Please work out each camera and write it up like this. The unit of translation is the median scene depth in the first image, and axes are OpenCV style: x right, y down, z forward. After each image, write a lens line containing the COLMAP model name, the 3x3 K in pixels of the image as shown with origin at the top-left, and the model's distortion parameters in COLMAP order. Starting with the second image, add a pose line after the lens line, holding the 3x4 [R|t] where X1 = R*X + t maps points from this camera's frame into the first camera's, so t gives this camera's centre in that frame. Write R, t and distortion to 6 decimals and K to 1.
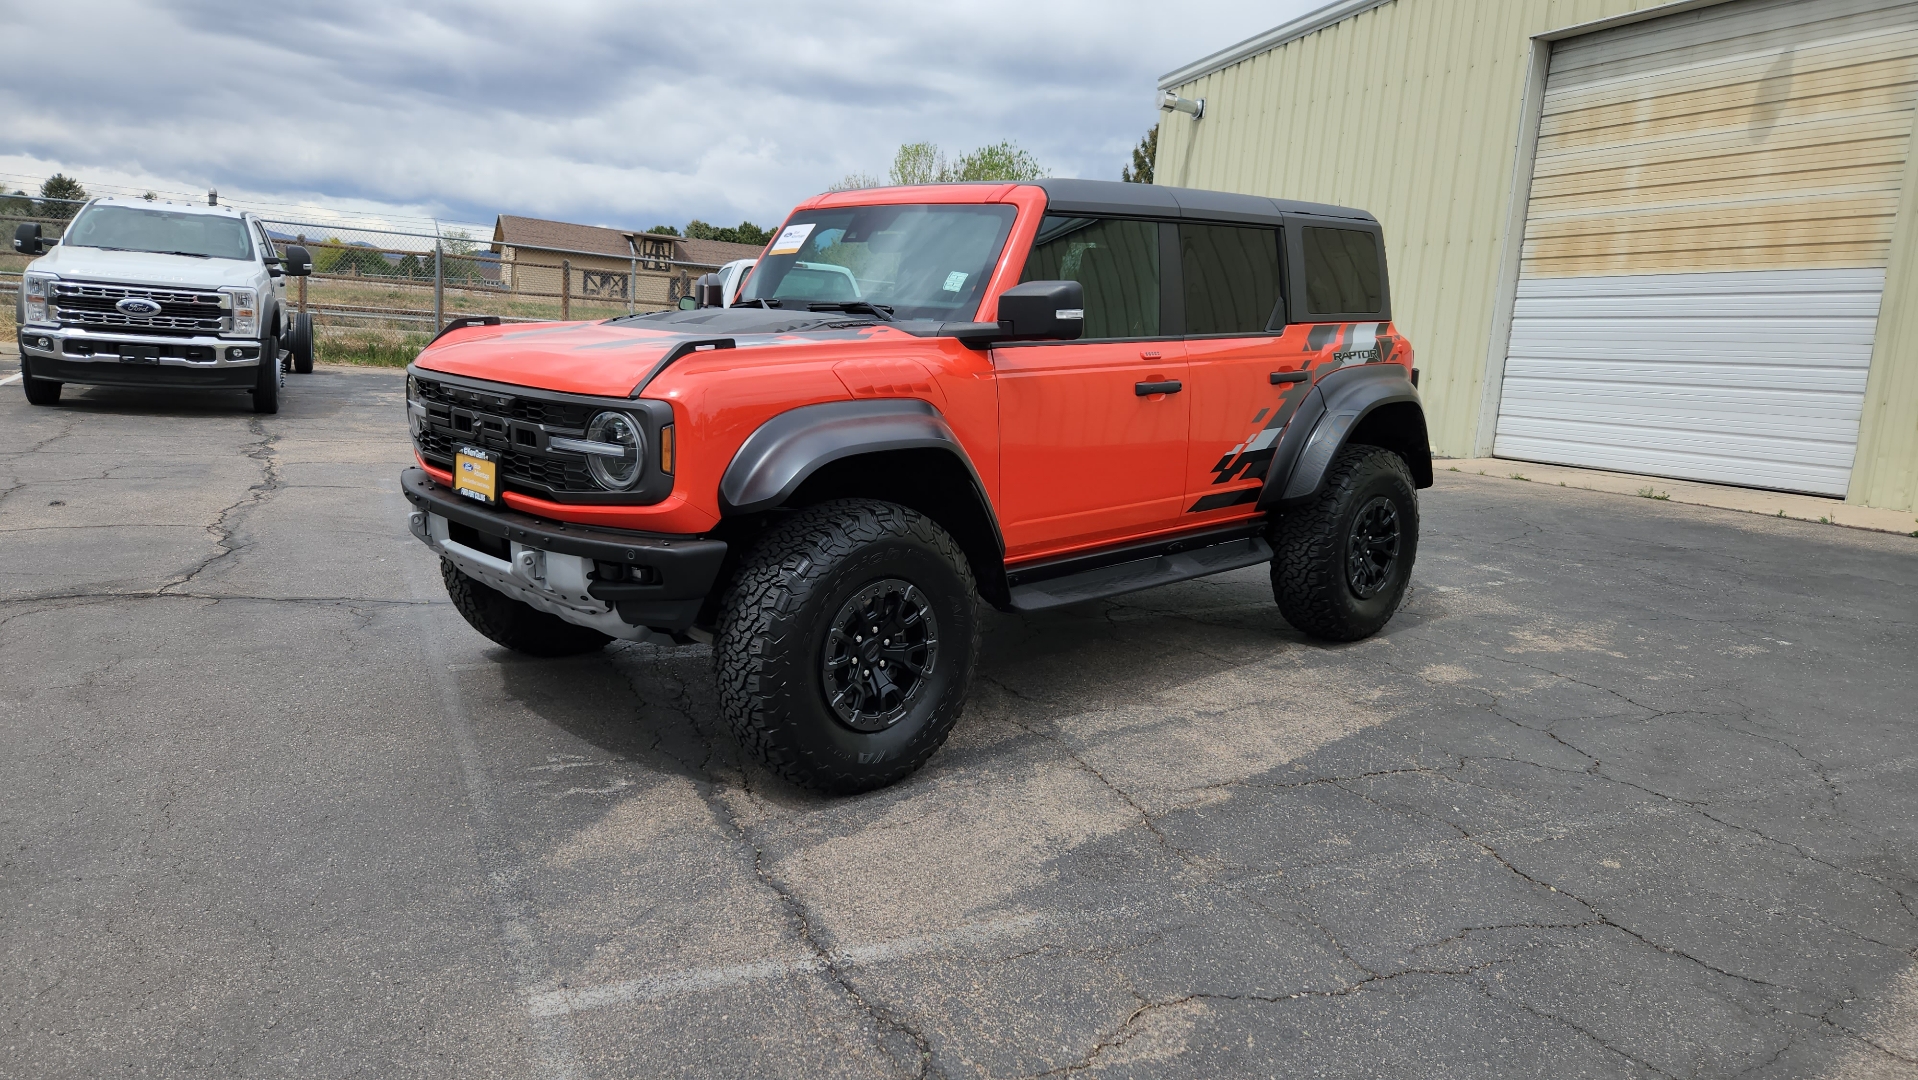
lens RADIAL K [[1285.0, 0, 923.5], [0, 1285.0, 548.2], [0, 0, 1]] dist [0.064357, -0.051557]
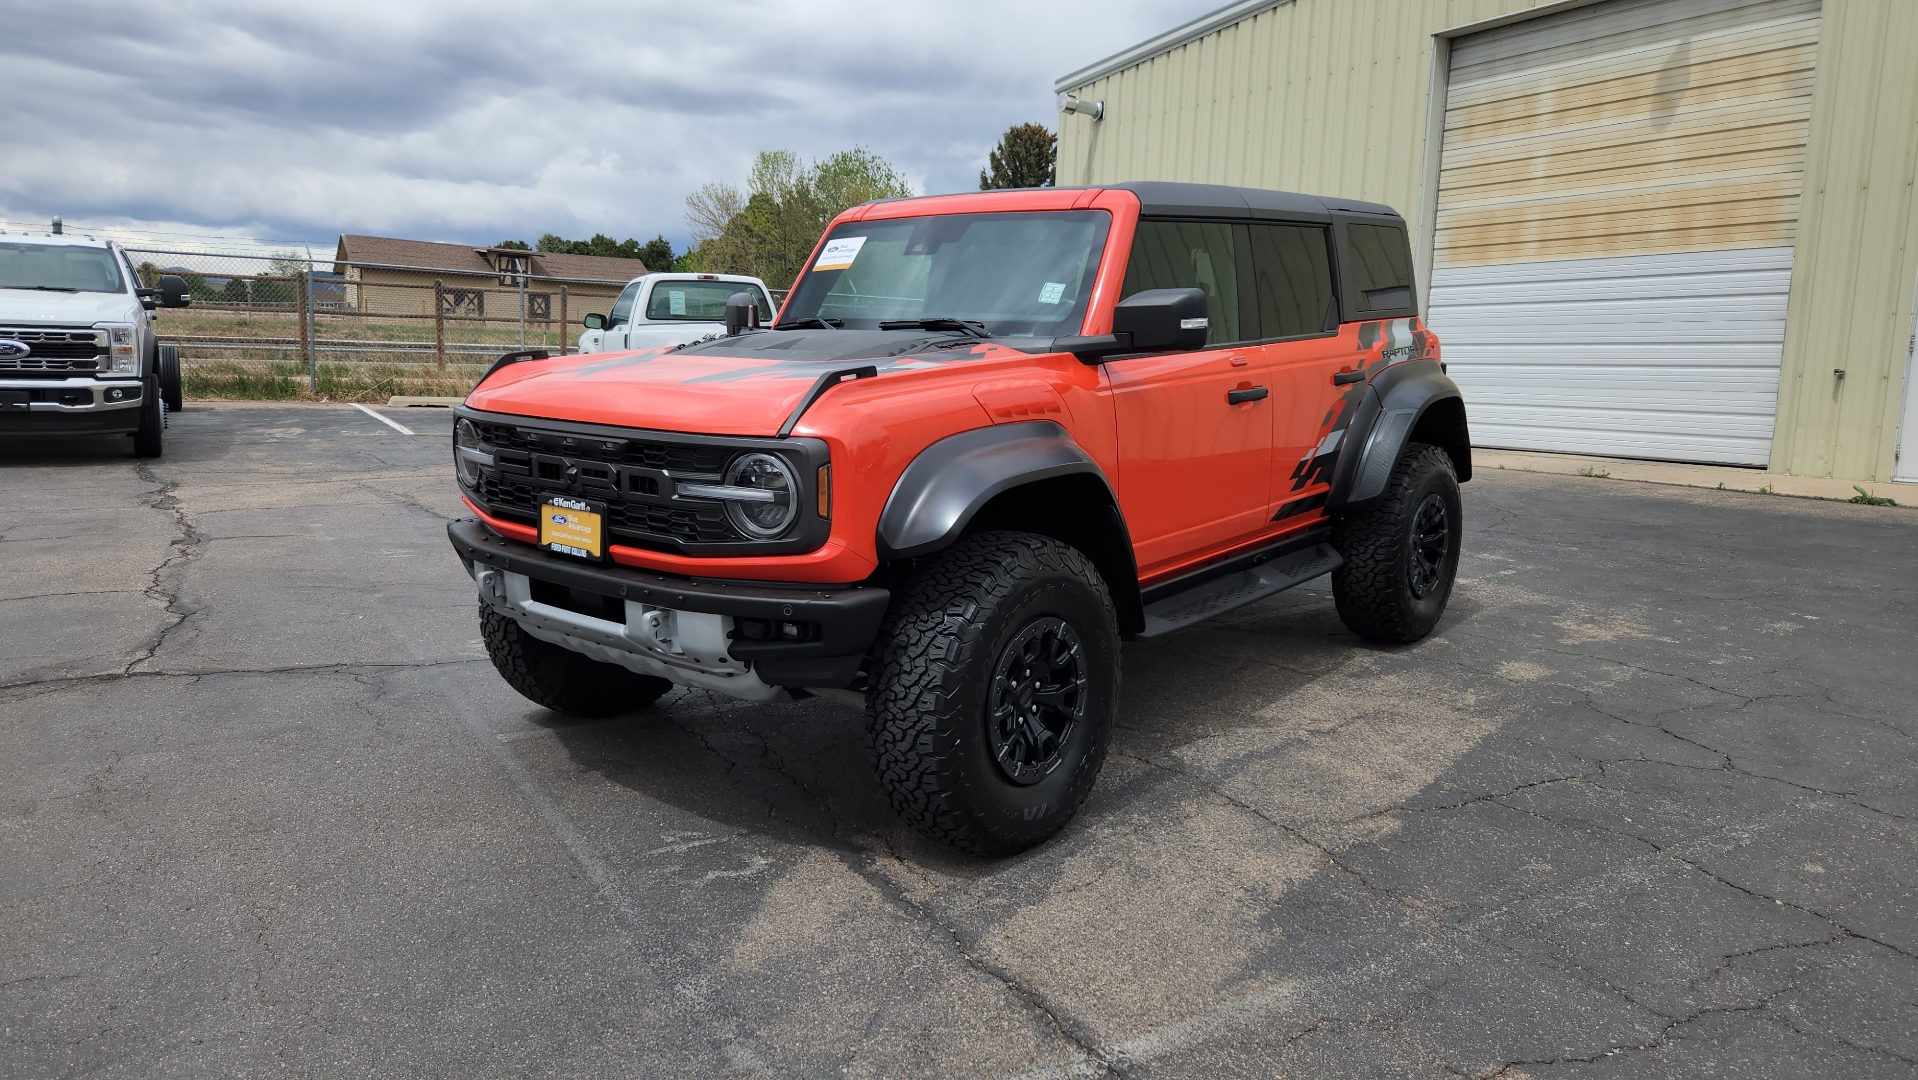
lens RADIAL K [[1286.3, 0, 923.5], [0, 1286.3, 531.8], [0, 0, 1]] dist [0.065726, -0.052046]
pose [[0.993179, -0.053951, 0.103368, -0.130685], [0.055600, 0.998367, -0.013135, -0.019107], [-0.102491, 0.018792, 0.994556, 0.056410]]
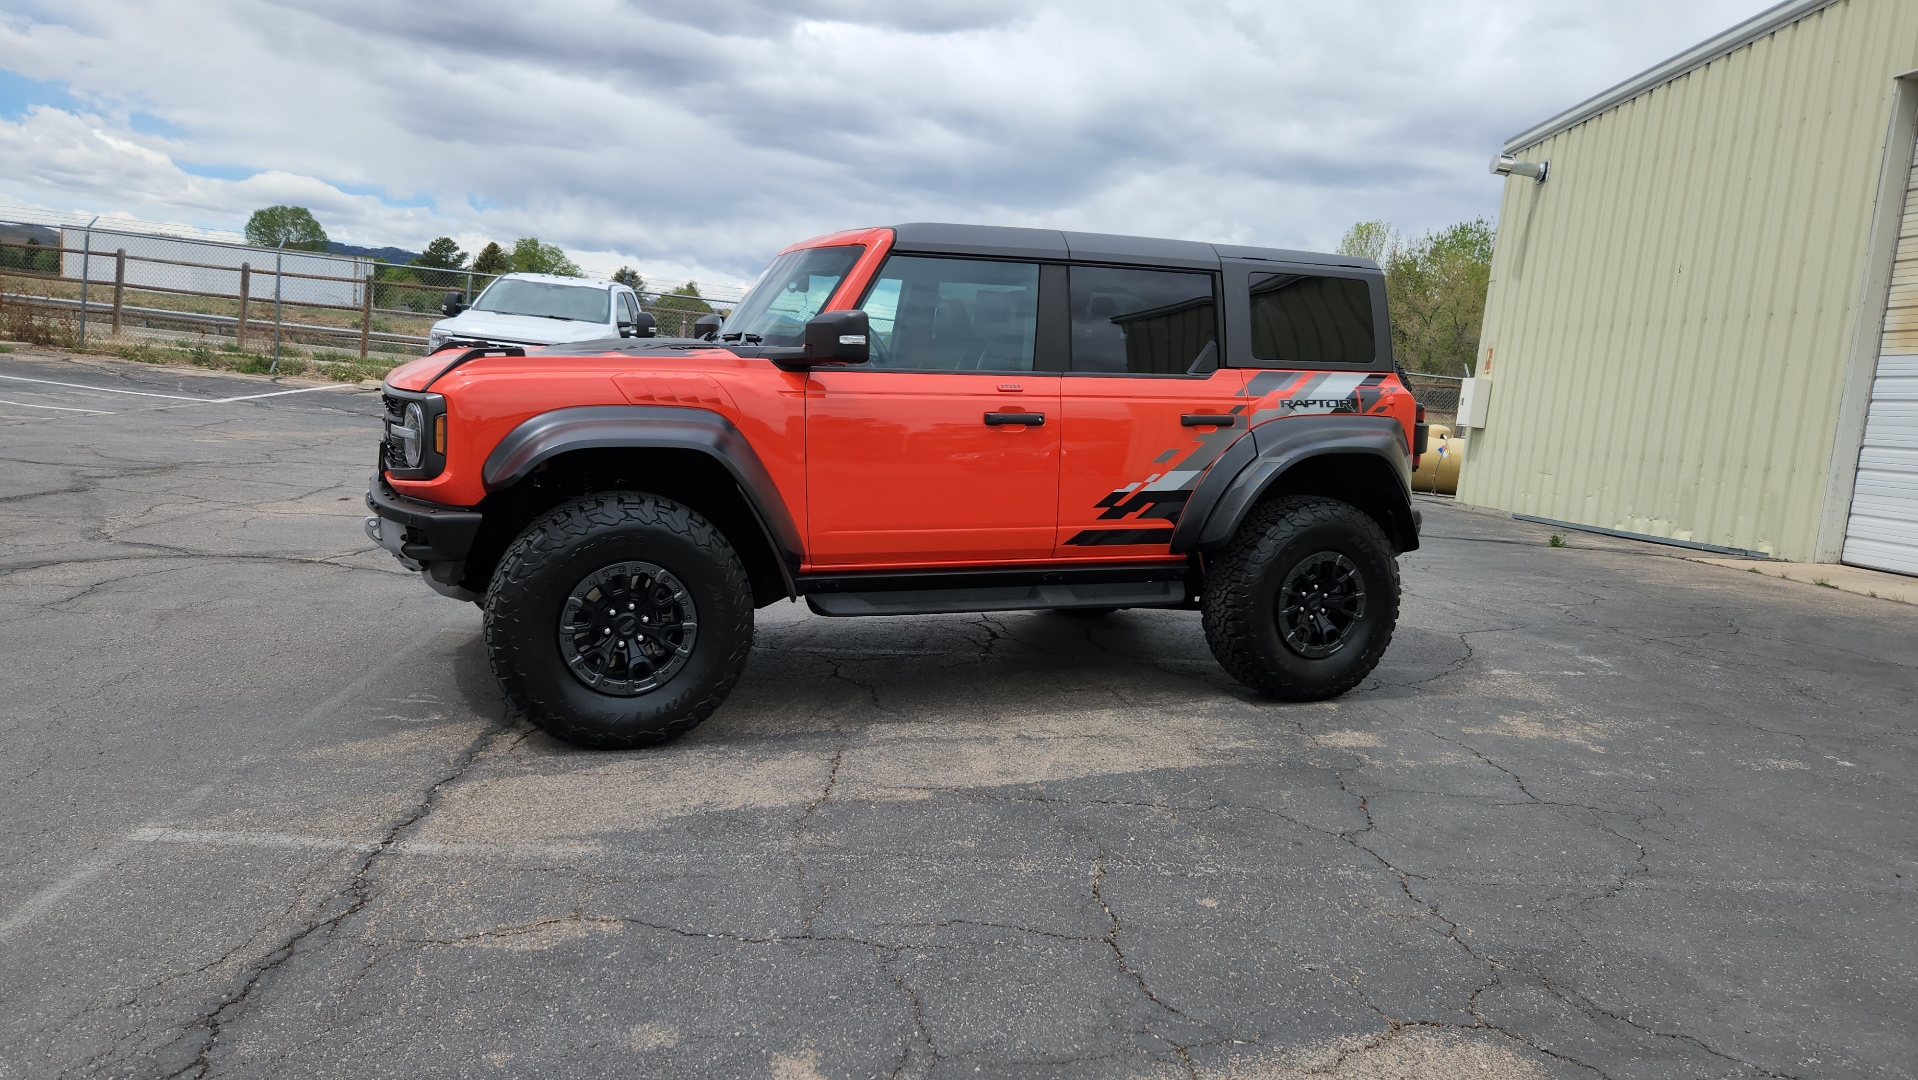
lens RADIAL K [[1285.0, 0, 919.3], [0, 1285.0, 529.2], [0, 0, 1]] dist [0.064357, -0.051557]
pose [[0.937883, 0.063517, -0.341088, 0.379268], [-0.089028, 0.994241, -0.059652, 0.026449], [0.335335, 0.086313, 0.938137, 0.006122]]
